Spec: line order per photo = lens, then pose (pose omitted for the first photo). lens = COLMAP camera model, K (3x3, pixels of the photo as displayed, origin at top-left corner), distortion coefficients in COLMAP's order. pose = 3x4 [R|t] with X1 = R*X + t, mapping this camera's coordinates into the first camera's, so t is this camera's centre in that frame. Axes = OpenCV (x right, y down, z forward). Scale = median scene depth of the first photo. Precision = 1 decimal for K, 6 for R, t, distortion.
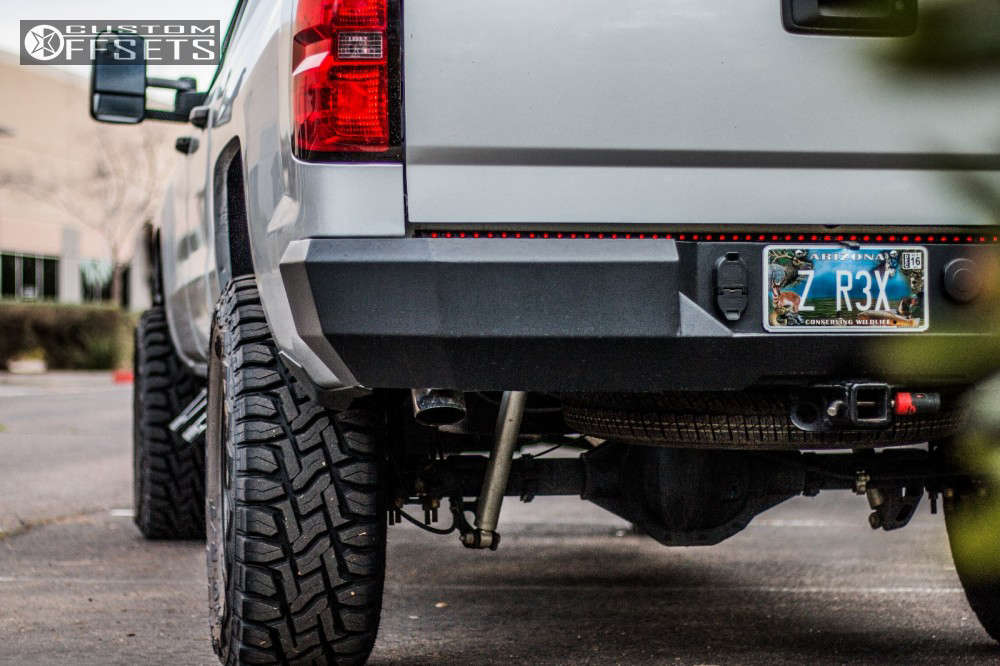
lens RADIAL K [[2246.0, 0, 500.0], [0, 2246.0, 333.0], [0, 0, 1]] dist [-0.024569, -0.063889]
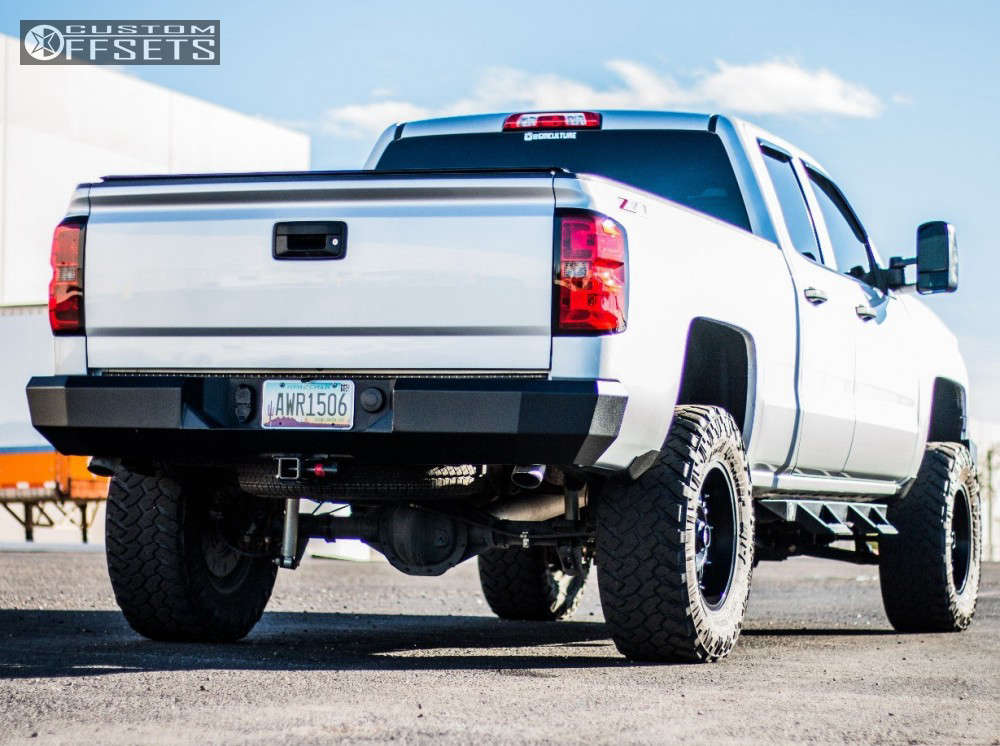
lens RADIAL K [[2921.6, 0, 611.5], [0, 2921.6, 373.9], [0, 0, 1]] dist [0.008795, -0.552539]
pose [[0.869861, -0.002148, -0.493291, 1.485993], [-0.020746, 0.998946, -0.040933, 0.044633], [0.492860, 0.045840, 0.868901, -0.864576]]
